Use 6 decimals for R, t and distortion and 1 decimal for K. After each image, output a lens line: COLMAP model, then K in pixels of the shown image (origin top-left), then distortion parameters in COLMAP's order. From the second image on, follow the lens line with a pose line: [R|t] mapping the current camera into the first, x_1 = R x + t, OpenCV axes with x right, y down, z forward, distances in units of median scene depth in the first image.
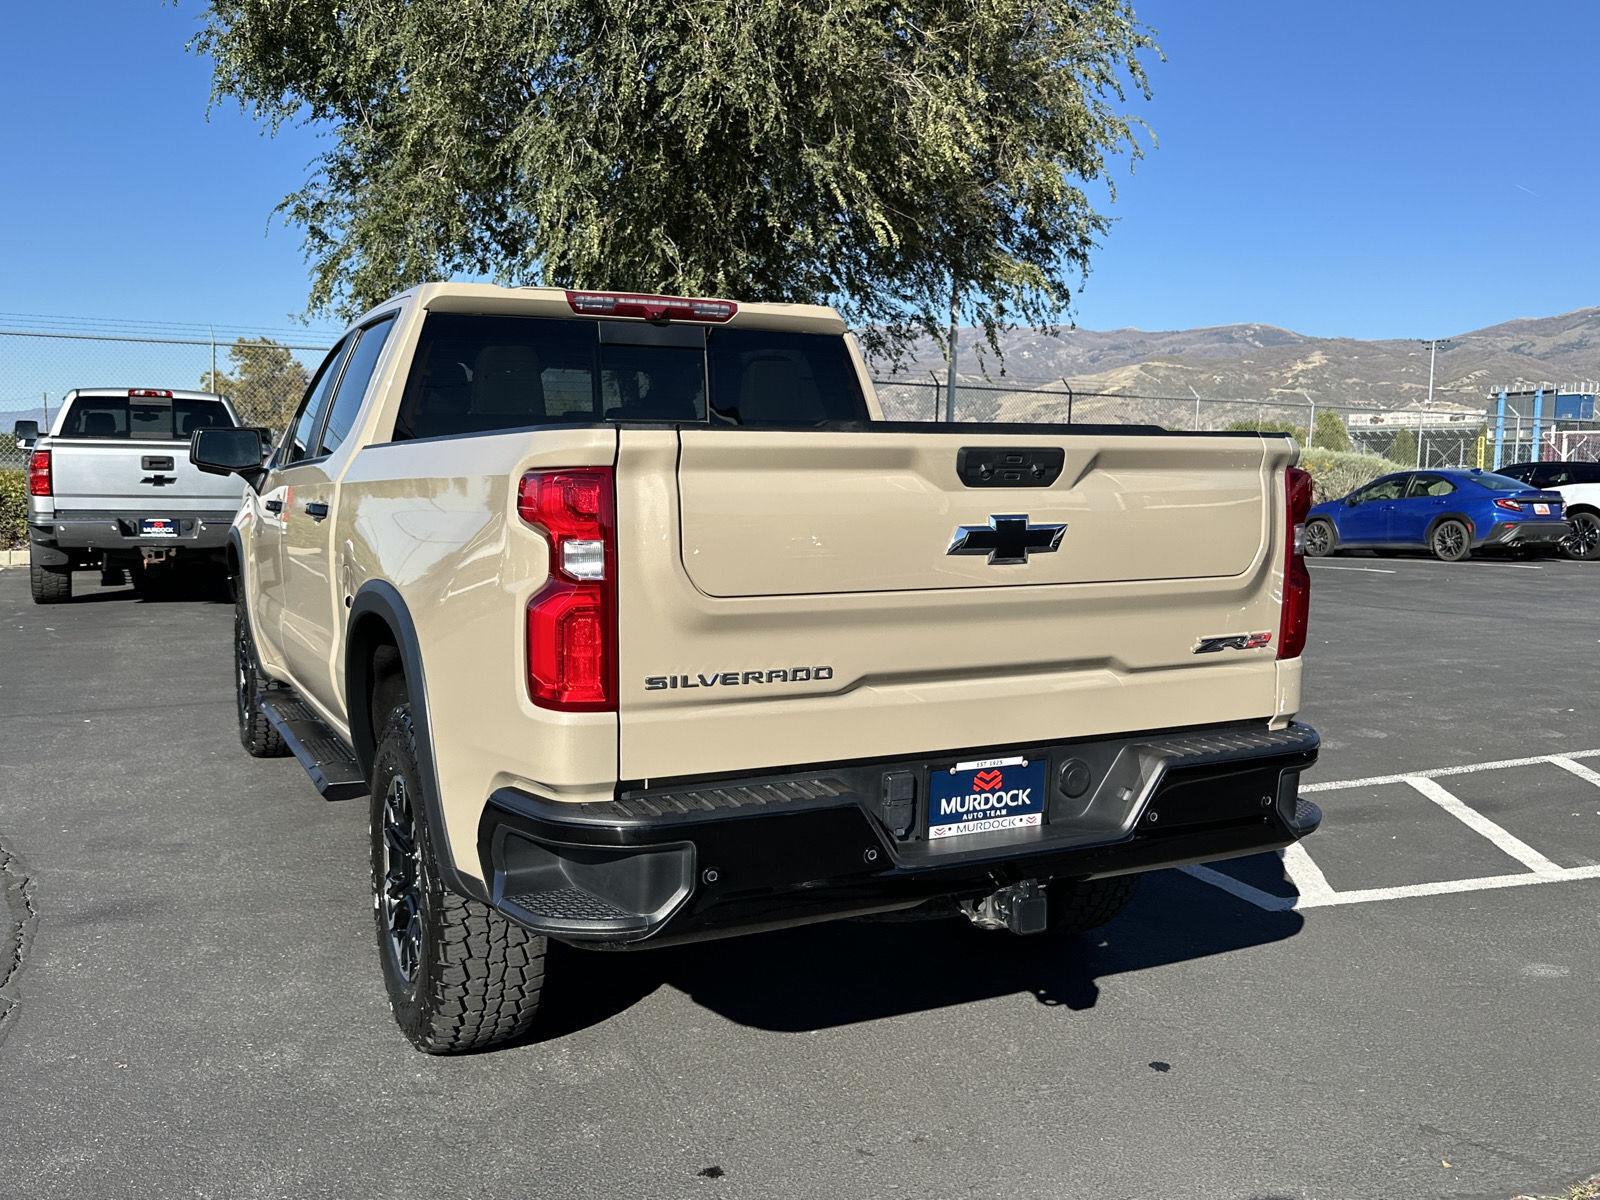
lens RADIAL K [[1396.9, 0, 807.6], [0, 1396.9, 591.5], [0, 0, 1]] dist [0.194692, -0.427975]
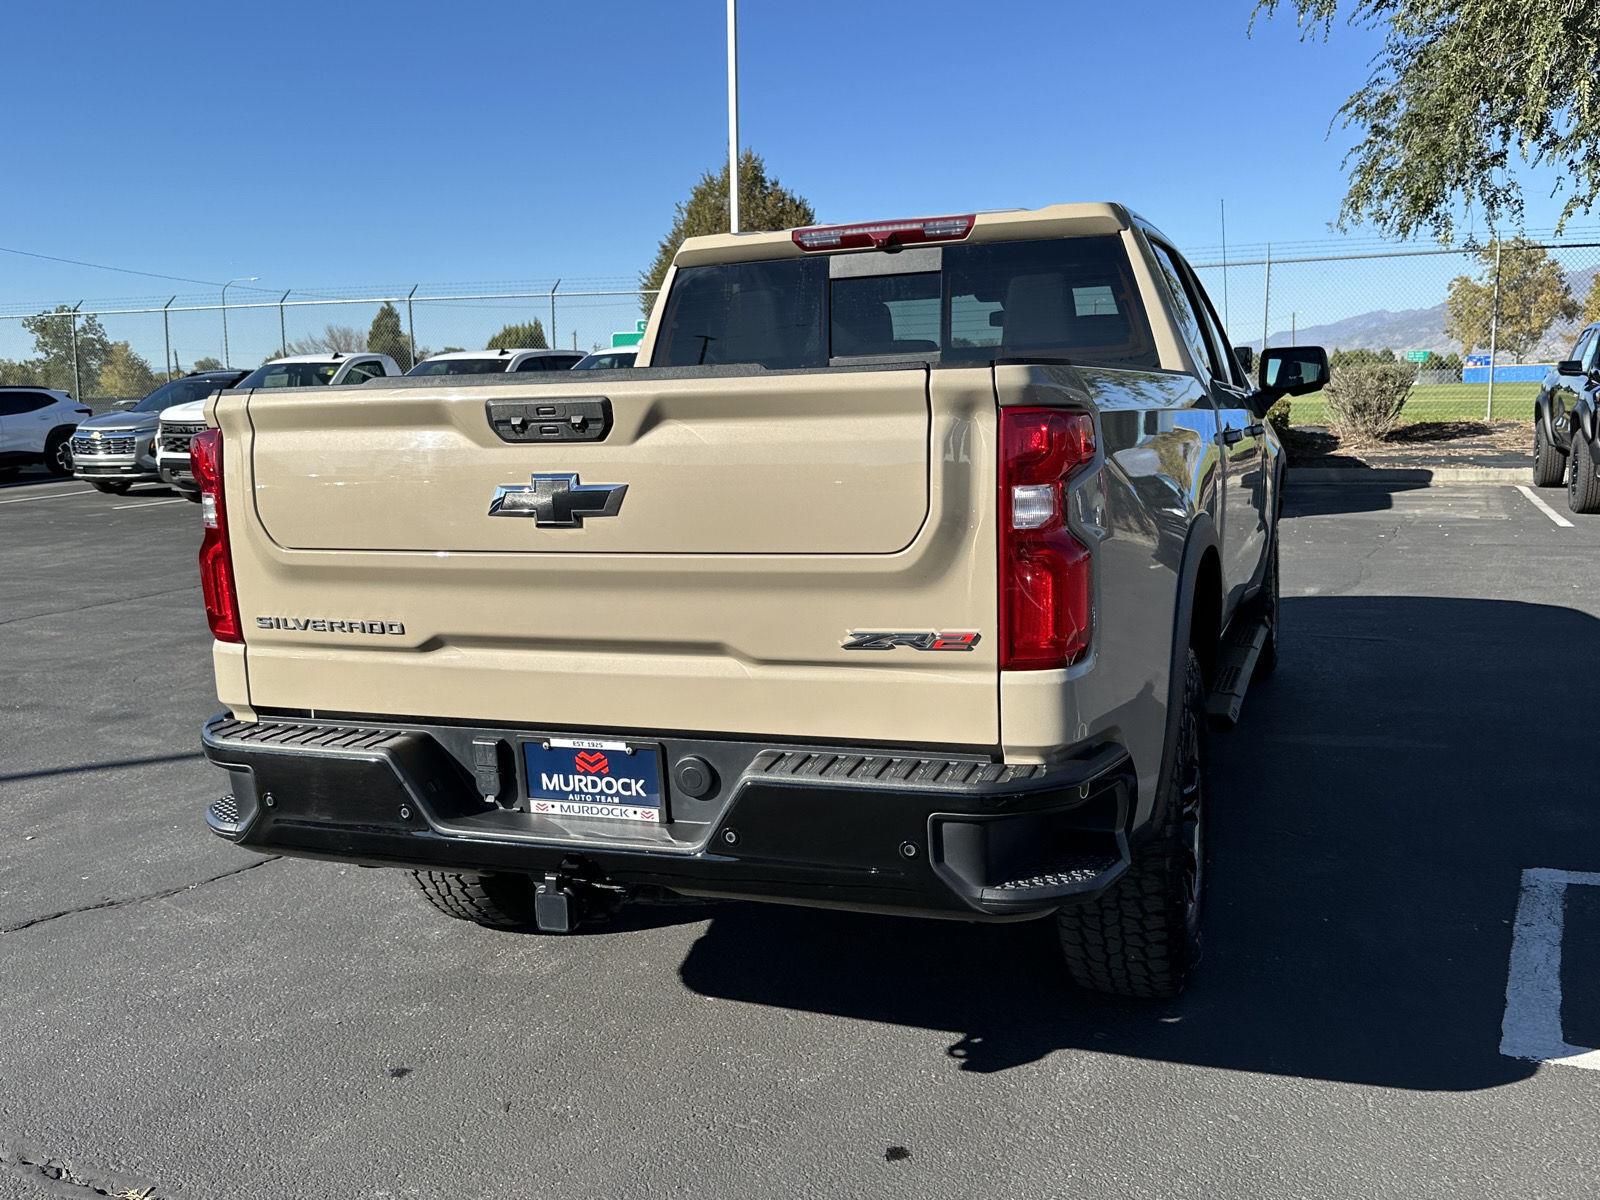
lens RADIAL K [[1397.1, 0, 807.6], [0, 1397.1, 600.7], [0, 0, 1]] dist [0.177434, -0.342444]
pose [[0.675230, 0.079257, -0.733337, 0.873562], [-0.028487, 0.996271, 0.081444, -0.048767], [0.737057, -0.034103, 0.674970, 0.479632]]
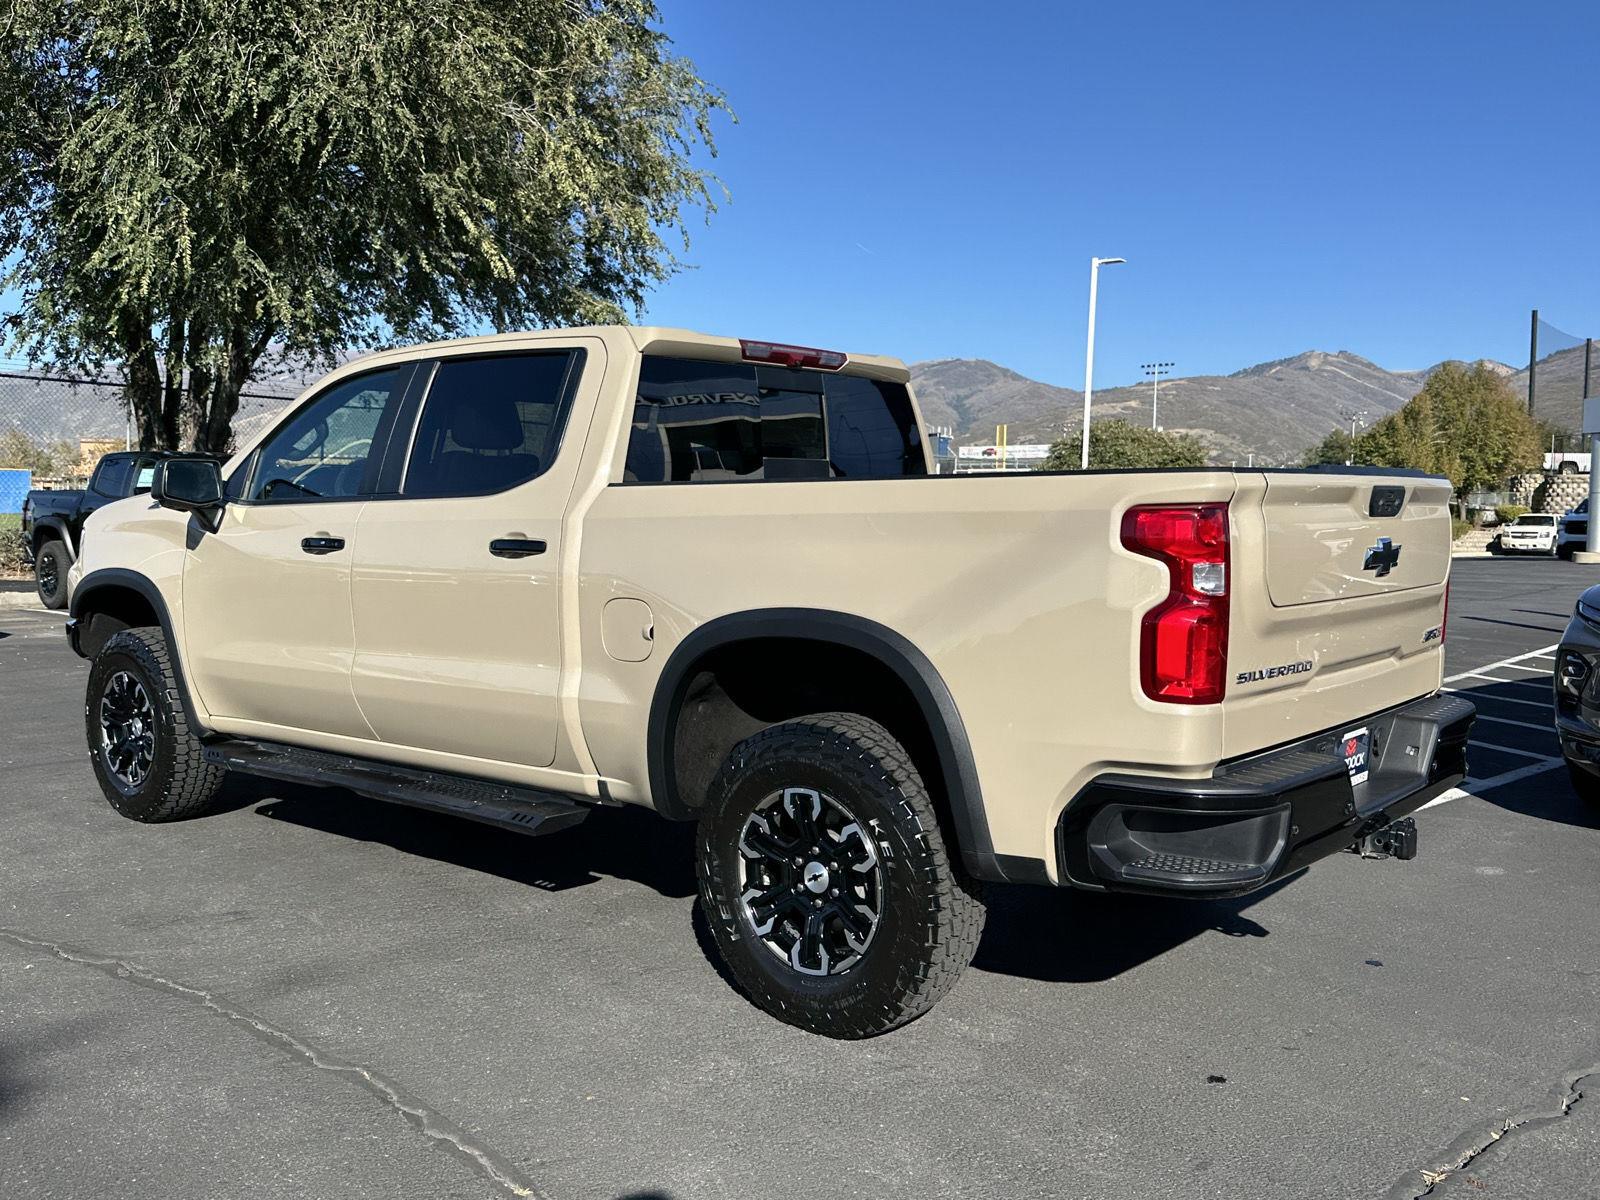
lens RADIAL K [[1397.1, 0, 807.6], [0, 1397.1, 600.7], [0, 0, 1]] dist [0.177434, -0.342444]
pose [[0.915667, -0.029657, 0.400842, -0.822326], [0.035737, 0.999332, -0.007698, -0.005648], [-0.400346, 0.021373, 0.916115, 0.012009]]
